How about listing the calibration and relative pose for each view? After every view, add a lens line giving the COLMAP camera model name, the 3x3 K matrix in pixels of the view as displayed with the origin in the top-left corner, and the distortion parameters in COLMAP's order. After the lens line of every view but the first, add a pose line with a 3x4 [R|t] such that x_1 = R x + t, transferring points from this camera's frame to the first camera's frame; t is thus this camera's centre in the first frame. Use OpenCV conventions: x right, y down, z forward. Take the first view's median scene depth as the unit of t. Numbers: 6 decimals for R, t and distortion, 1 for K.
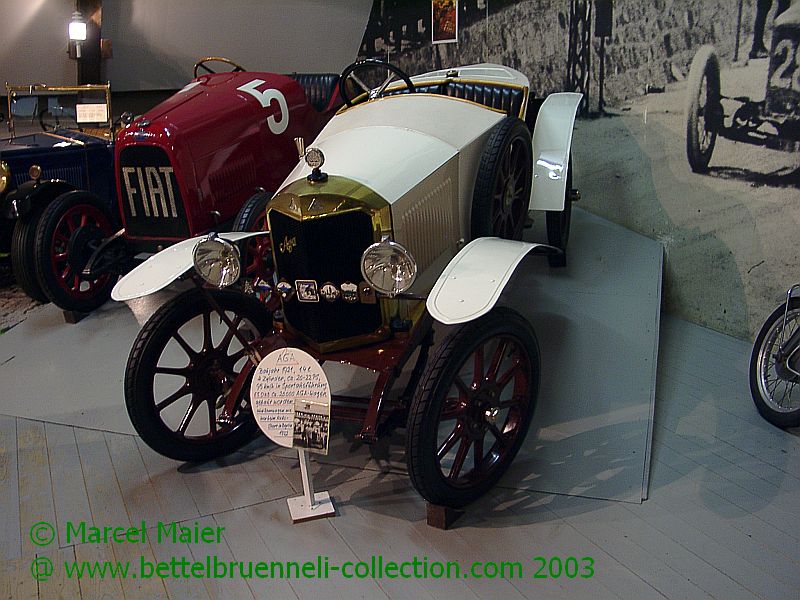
lens RADIAL K [[819.5, 0, 400.0], [0, 819.5, 300.0], [0, 0, 1]] dist [-0.094260, -0.002654]
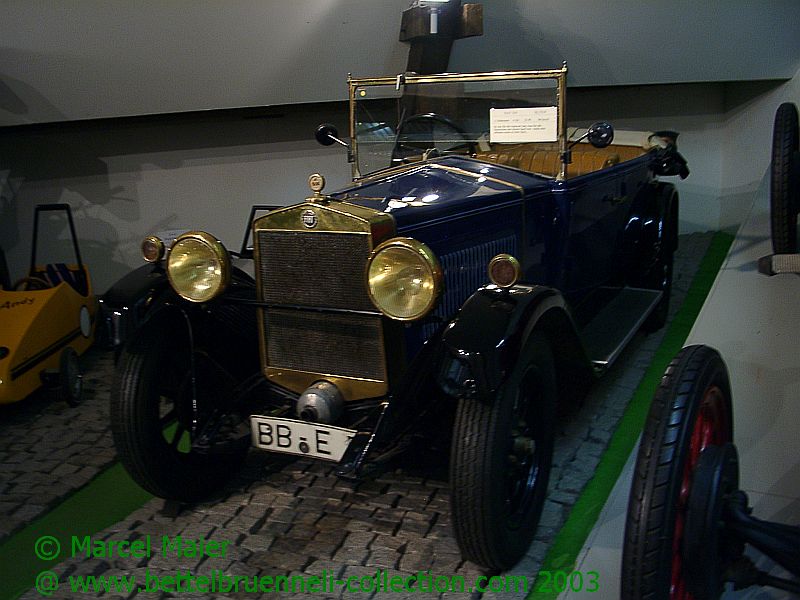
lens RADIAL K [[819.5, 0, 400.0], [0, 819.5, 300.0], [0, 0, 1]] dist [-0.094260, -0.002654]
pose [[0.974012, 0.020497, -0.225565, -0.344440], [-0.023841, 0.999642, -0.012110, -0.115581], [0.225236, 0.017173, 0.974153, 0.490443]]
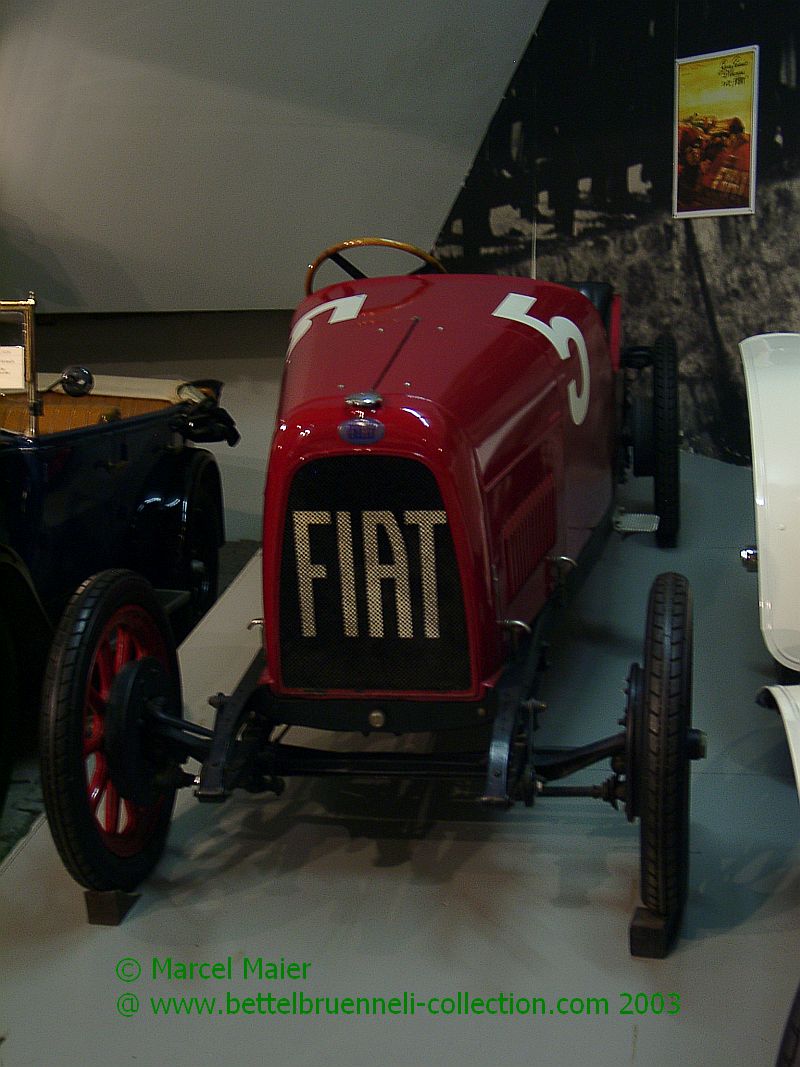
lens RADIAL K [[1698.8, 0, 400.0], [0, 1698.8, 533.5], [0, 0, 1]] dist [-0.001262, 0.076983]
pose [[0.993086, -0.014138, 0.116535, -0.277266], [0.028827, 0.991693, -0.125352, -0.036130], [-0.113795, 0.127844, 0.985244, 0.140686]]
